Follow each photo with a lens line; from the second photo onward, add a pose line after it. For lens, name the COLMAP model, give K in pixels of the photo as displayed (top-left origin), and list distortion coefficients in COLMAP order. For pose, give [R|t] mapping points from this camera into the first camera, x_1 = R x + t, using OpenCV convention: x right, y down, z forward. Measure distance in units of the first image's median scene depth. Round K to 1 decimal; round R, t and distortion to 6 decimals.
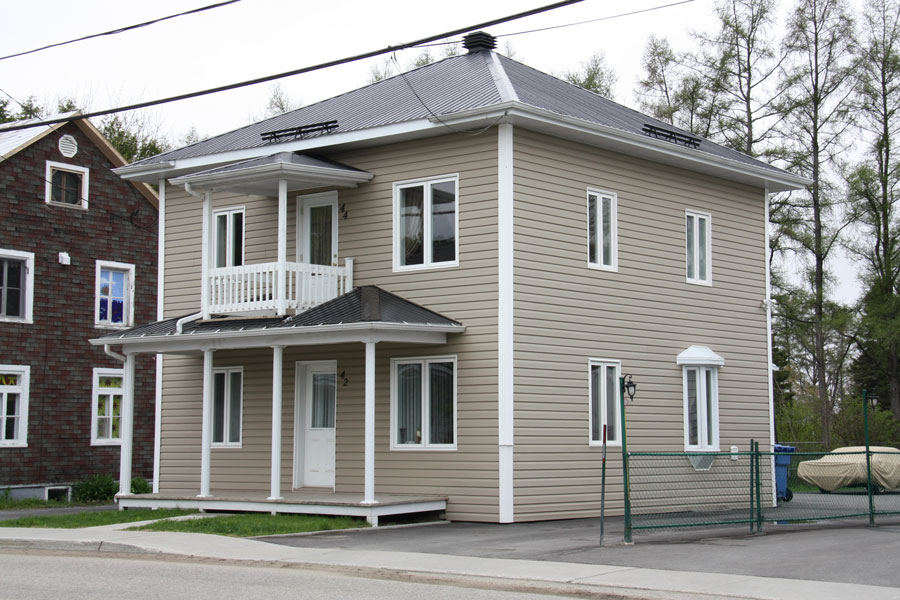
lens RADIAL K [[1509.6, 0, 450.7], [0, 1509.6, 301.4], [0, 0, 1]] dist [0.145310, 0.000000]
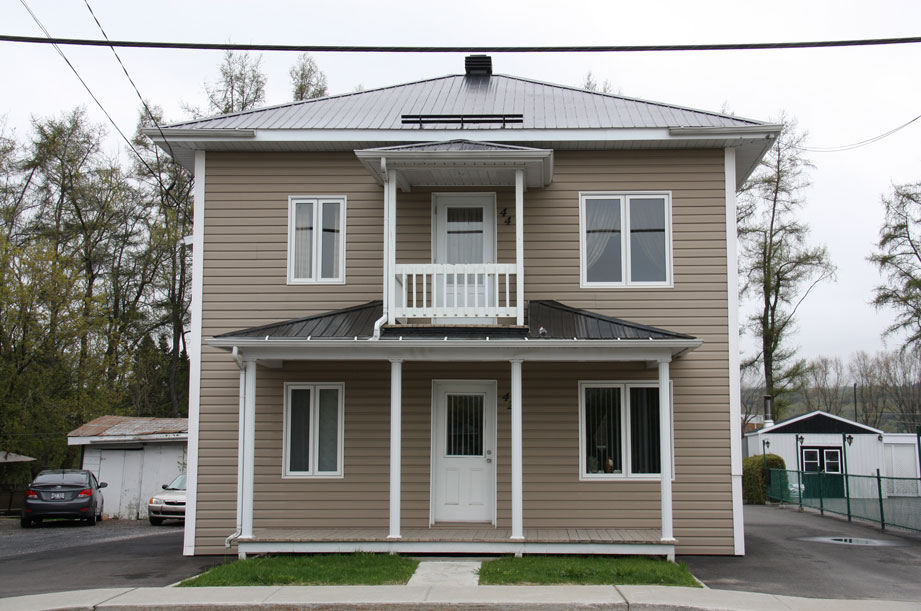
lens RADIAL K [[1182.3, 0, 475.7], [0, 1182.3, 341.4], [0, 0, 1]] dist [0.043333, 0.000000]
pose [[0.788812, 0.065295, 0.611157, -0.528175], [-0.056981, 0.997828, -0.033062, 0.040847], [-0.611988, -0.008744, 0.790819, 0.463702]]
